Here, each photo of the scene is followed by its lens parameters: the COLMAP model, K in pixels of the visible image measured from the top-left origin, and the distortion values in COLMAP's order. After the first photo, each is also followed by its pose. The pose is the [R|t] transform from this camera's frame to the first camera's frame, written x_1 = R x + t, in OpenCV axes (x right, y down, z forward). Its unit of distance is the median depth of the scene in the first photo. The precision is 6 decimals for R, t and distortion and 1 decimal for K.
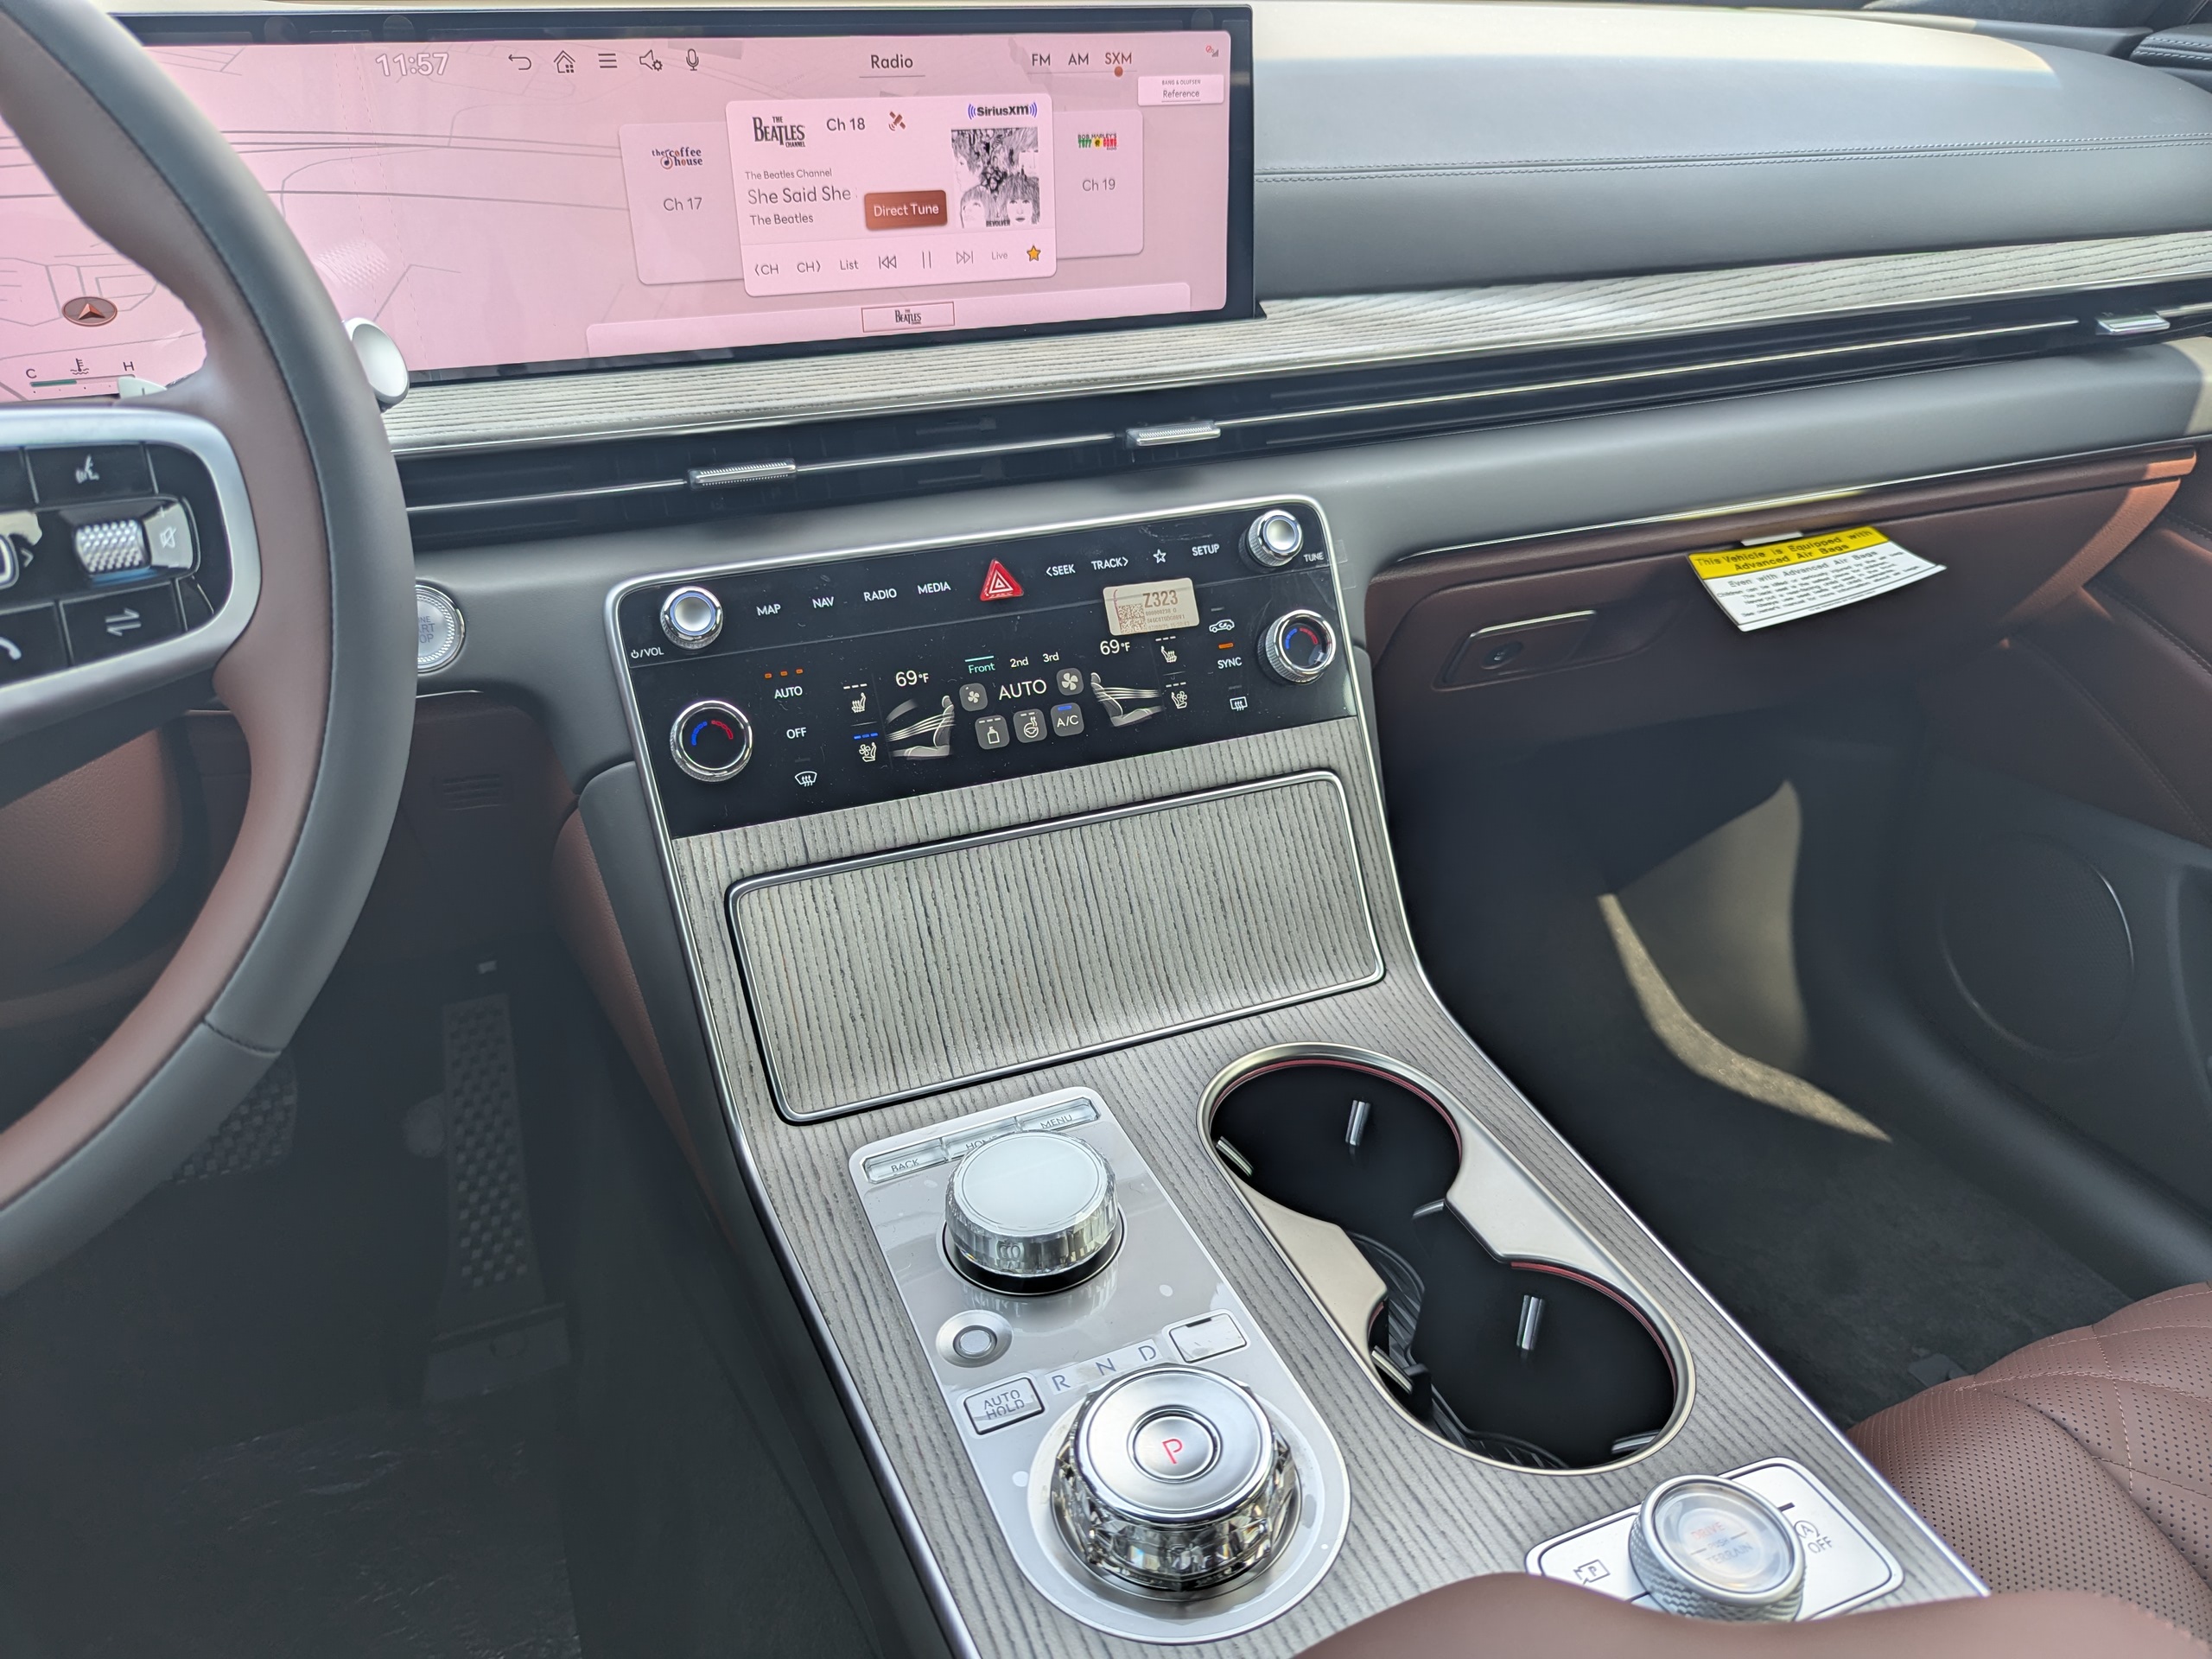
lens RADIAL K [[1579.2, 0, 1090.9], [0, 1579.2, 836.4], [0, 0, 1]] dist [0.039647, -0.053324]
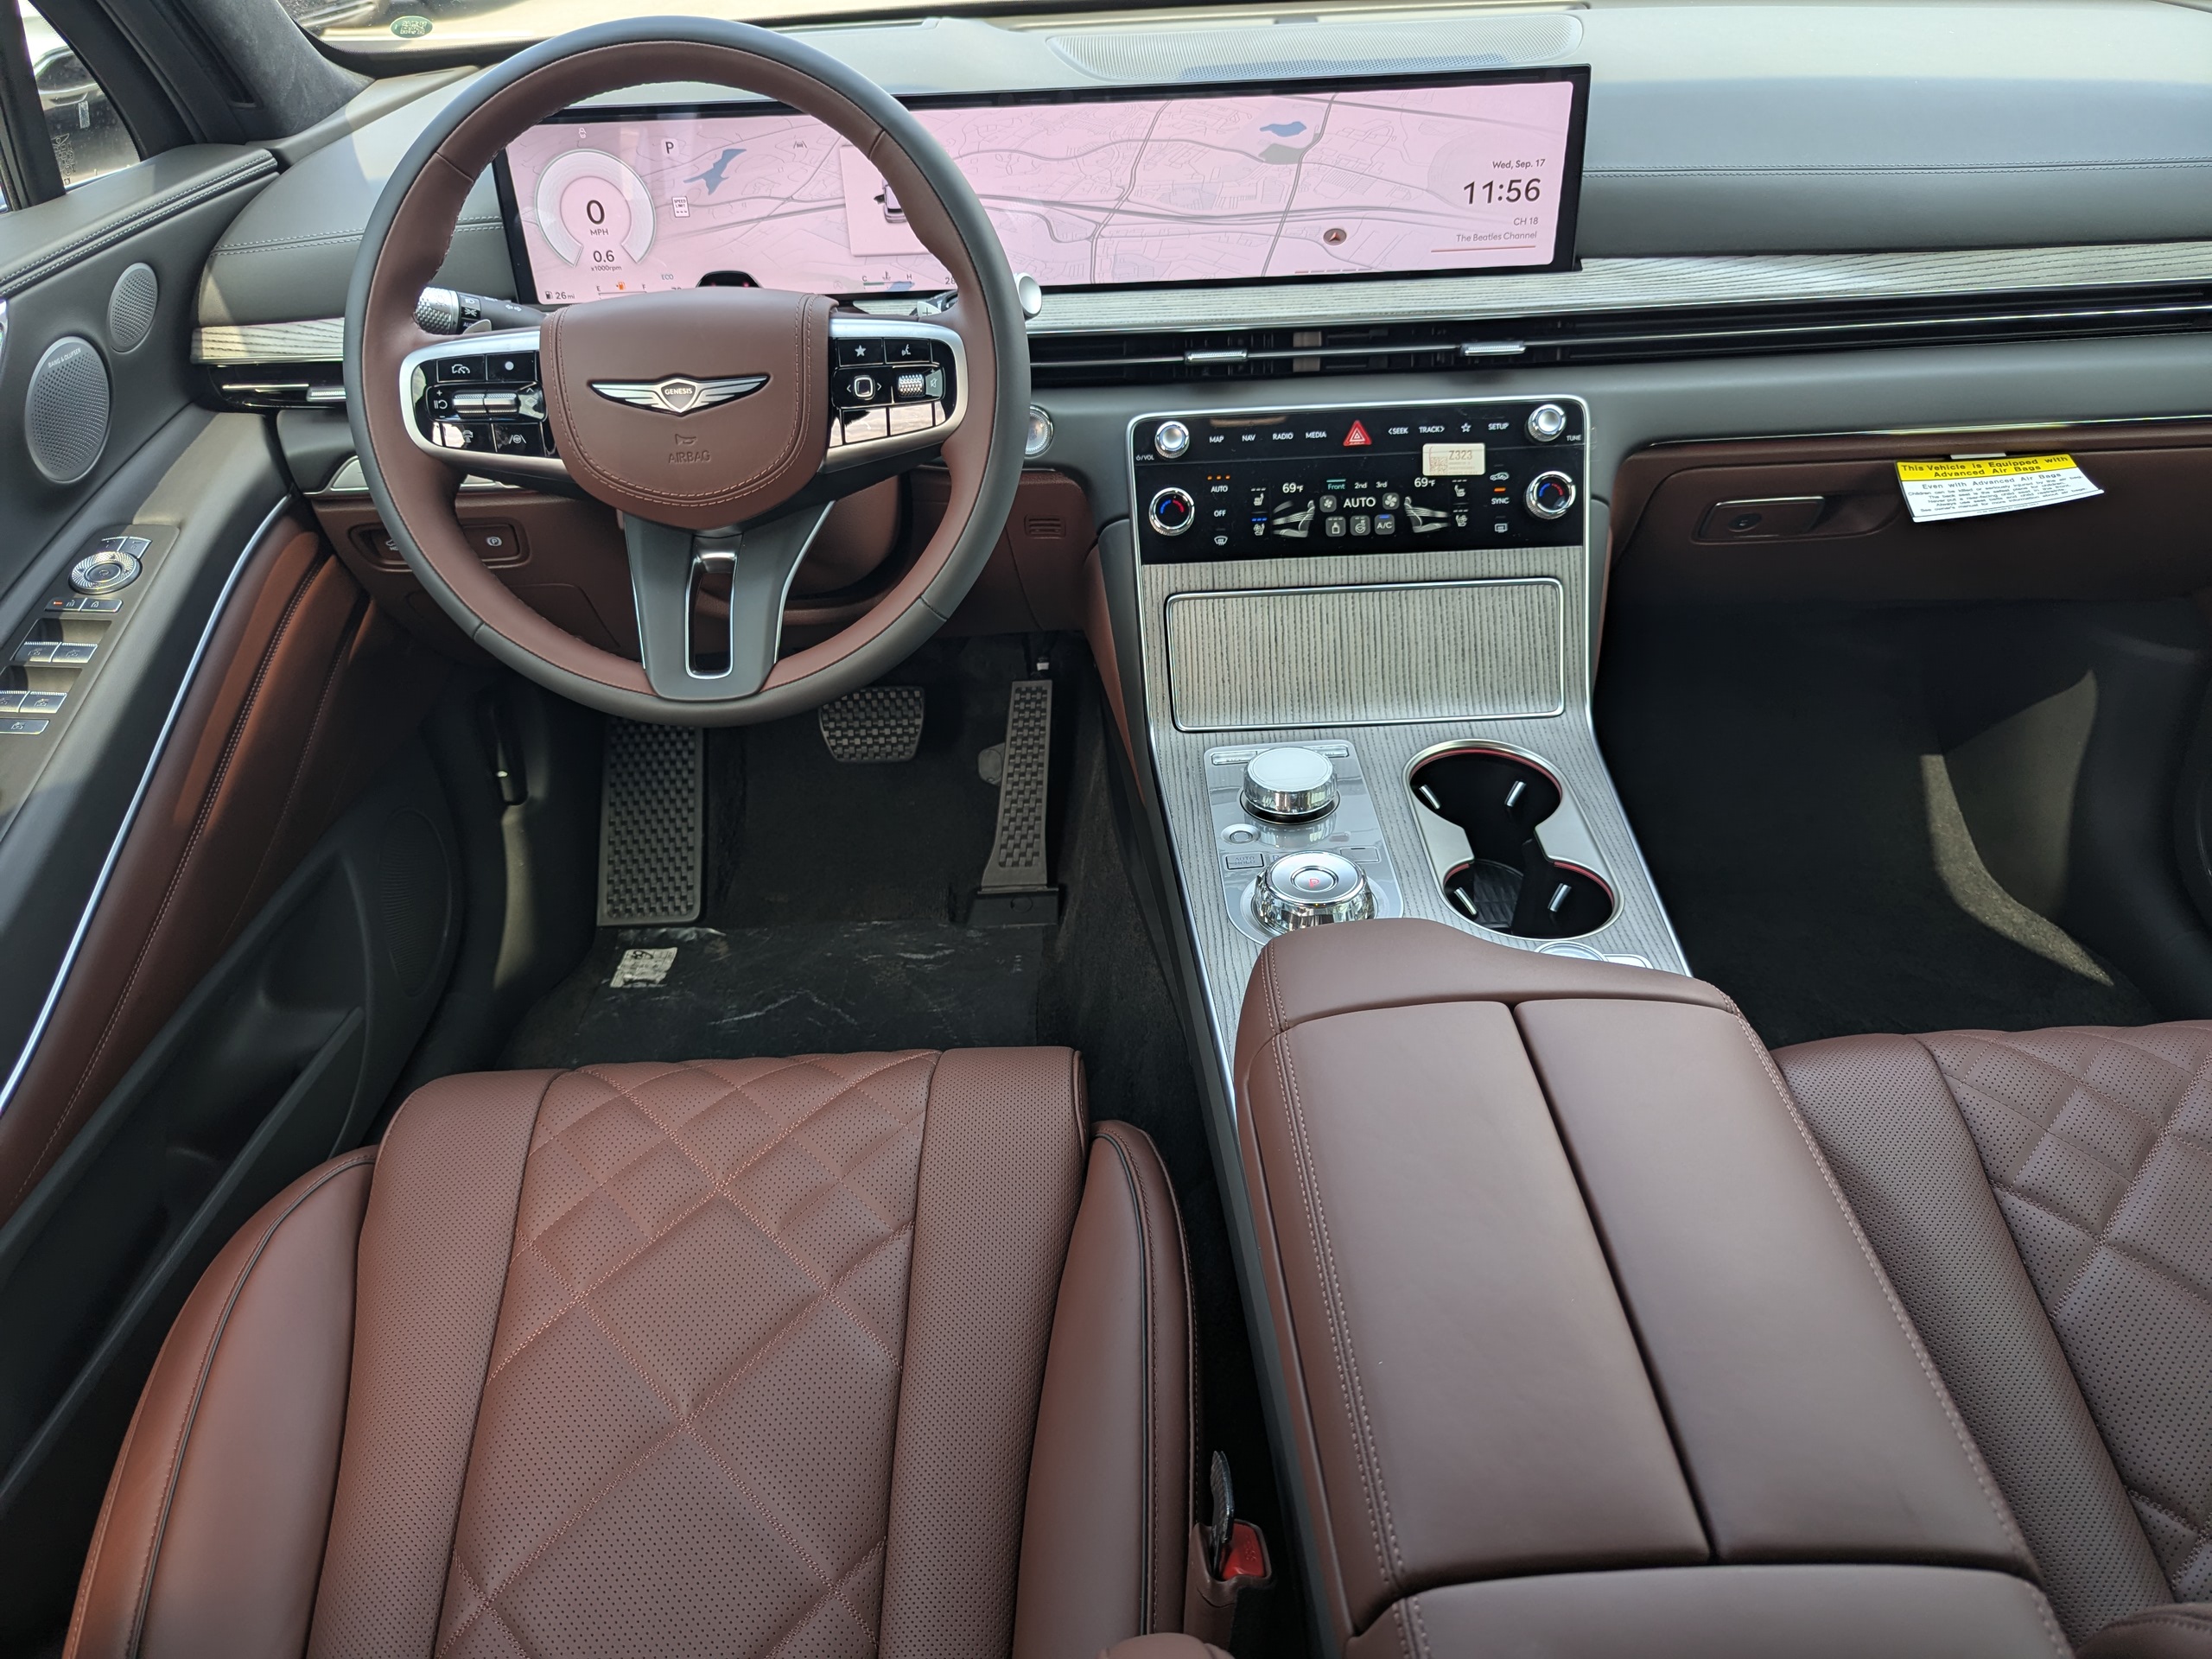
lens RADIAL K [[1579.2, 0, 1090.9], [0, 1579.2, 836.4], [0, 0, 1]] dist [0.039647, -0.053324]
pose [[0.931564, 0.176865, -0.317658, 0.296838], [-0.142737, 0.981466, 0.127870, 0.081121], [0.334386, -0.073778, 0.939544, -0.701825]]
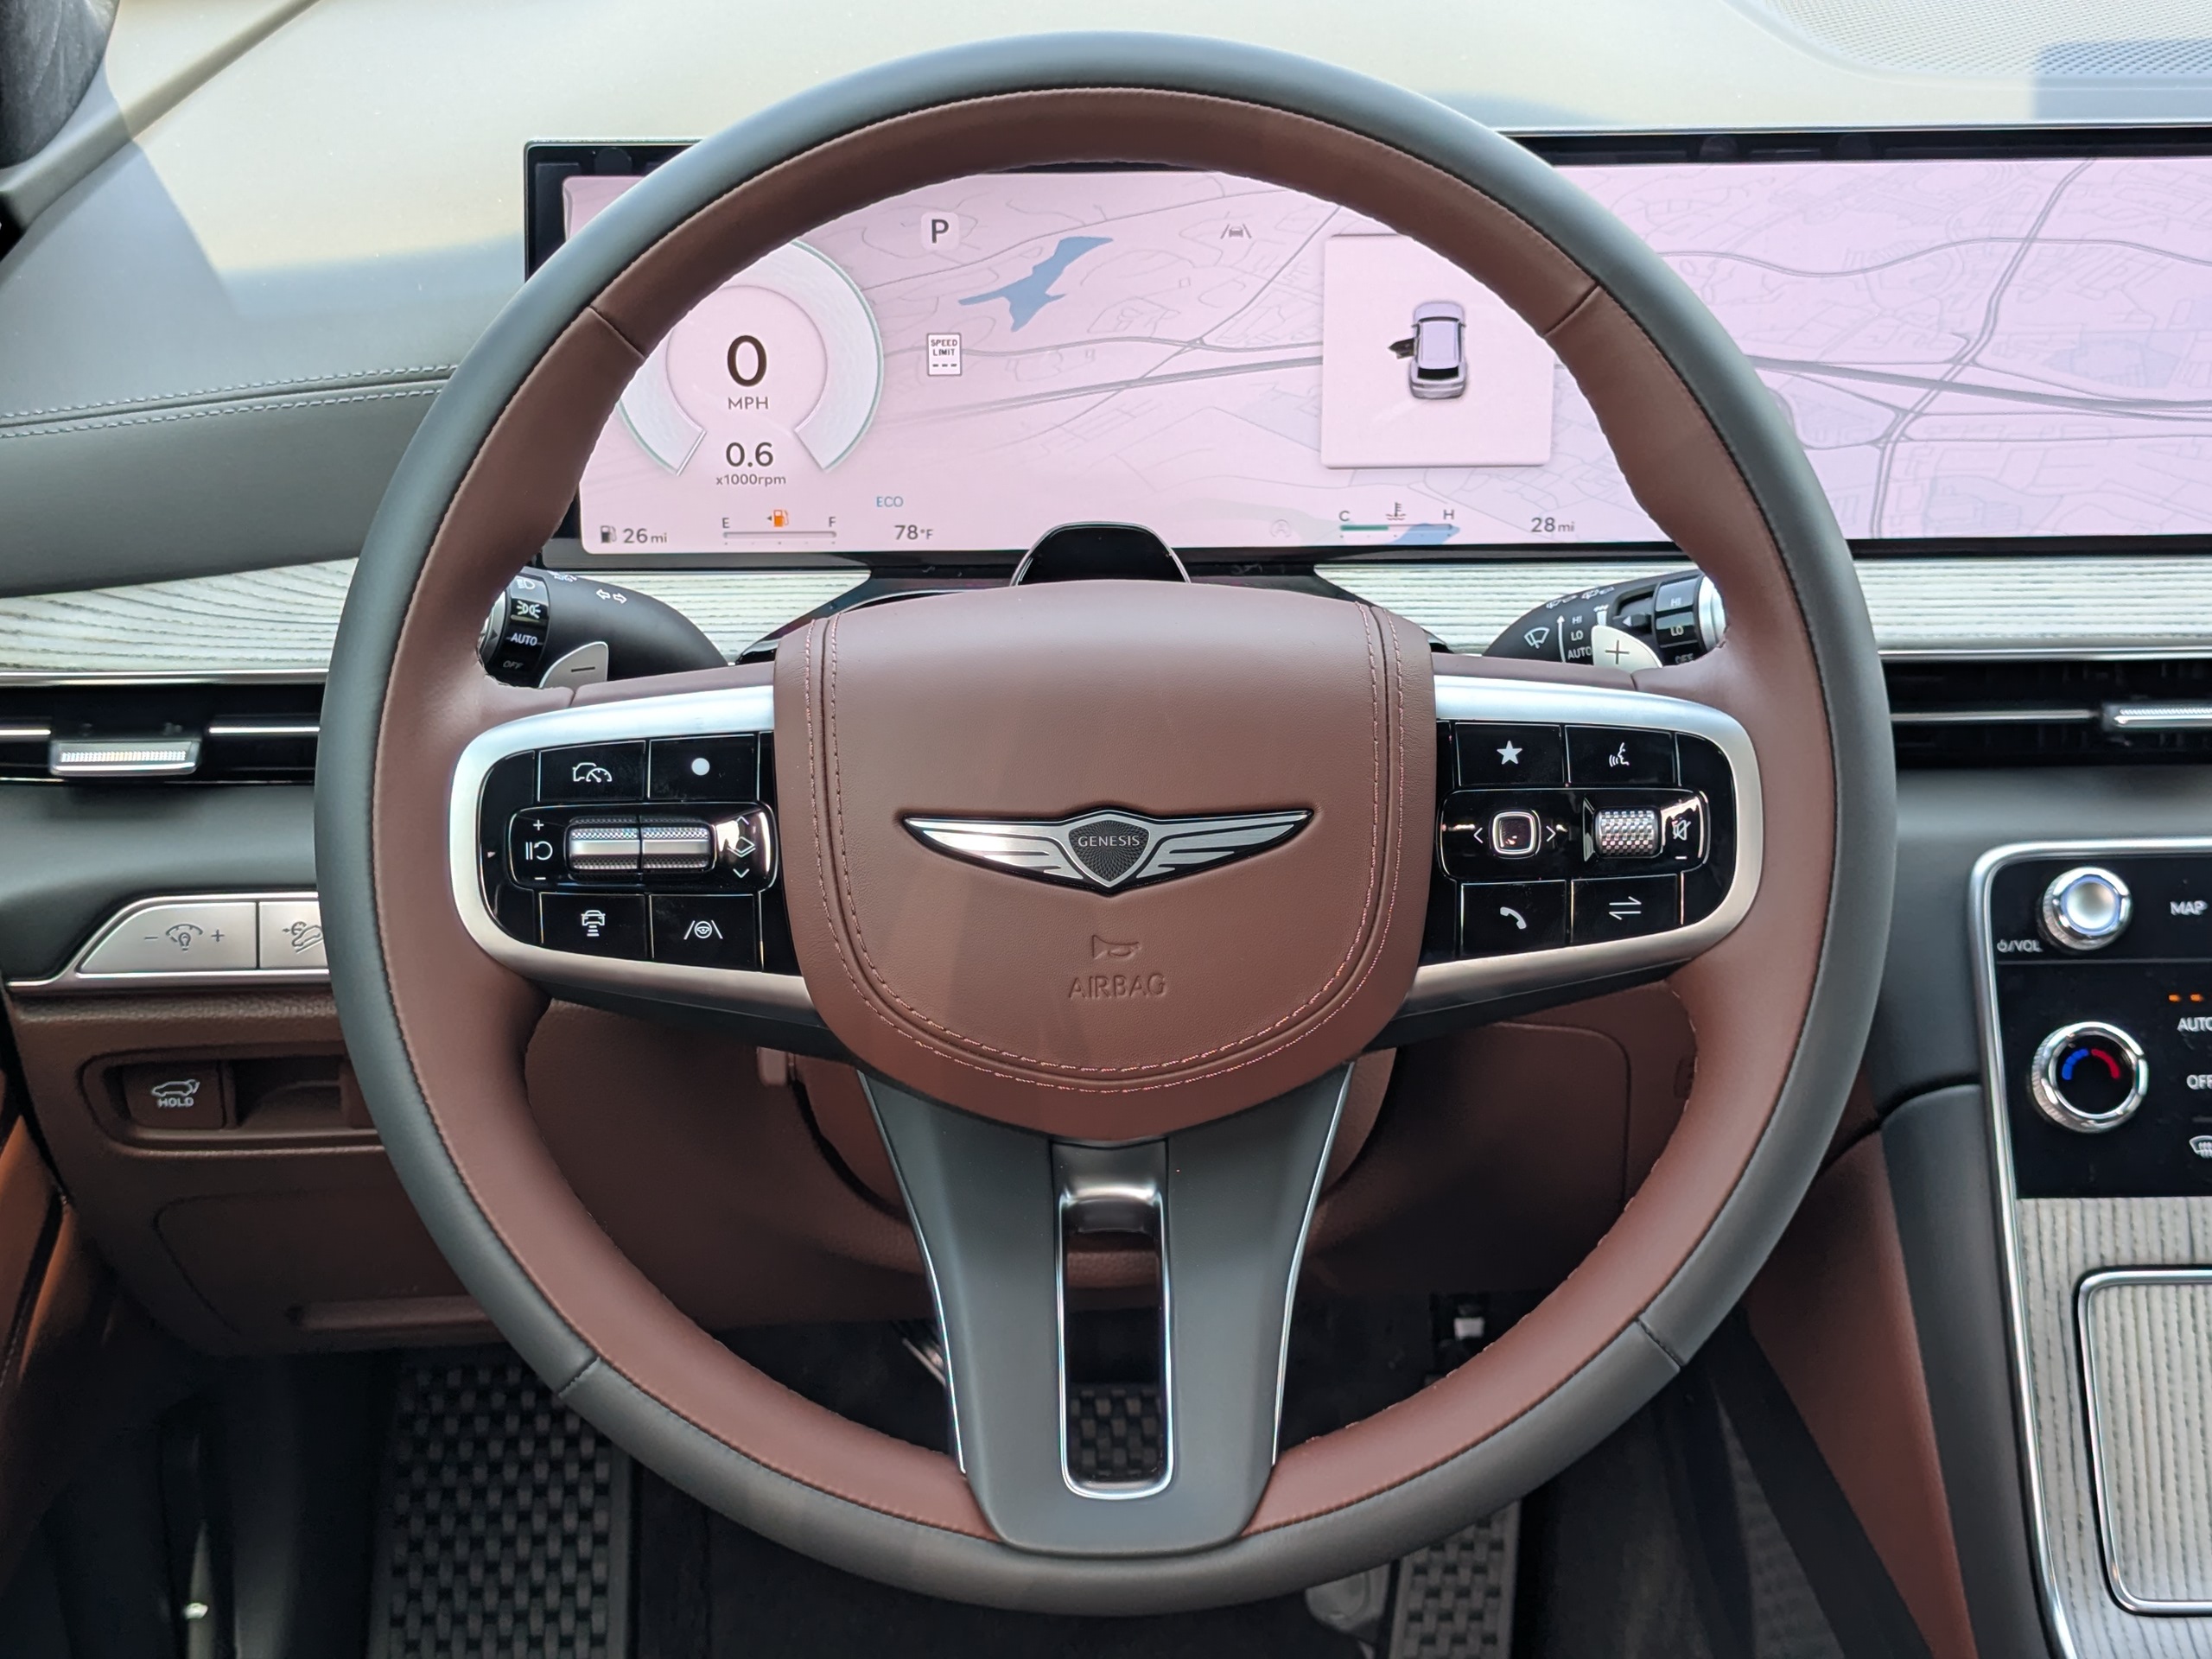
lens RADIAL K [[4247.0, 0, 1106.0], [0, 4247.0, 829.5], [0, 0, 1]] dist [0.134971, -0.385772]
pose [[0.933857, 0.140121, -0.329055, -0.026403], [-0.165964, 0.984778, -0.051658, 0.005462], [0.316808, 0.102852, 0.942897, -1.025499]]
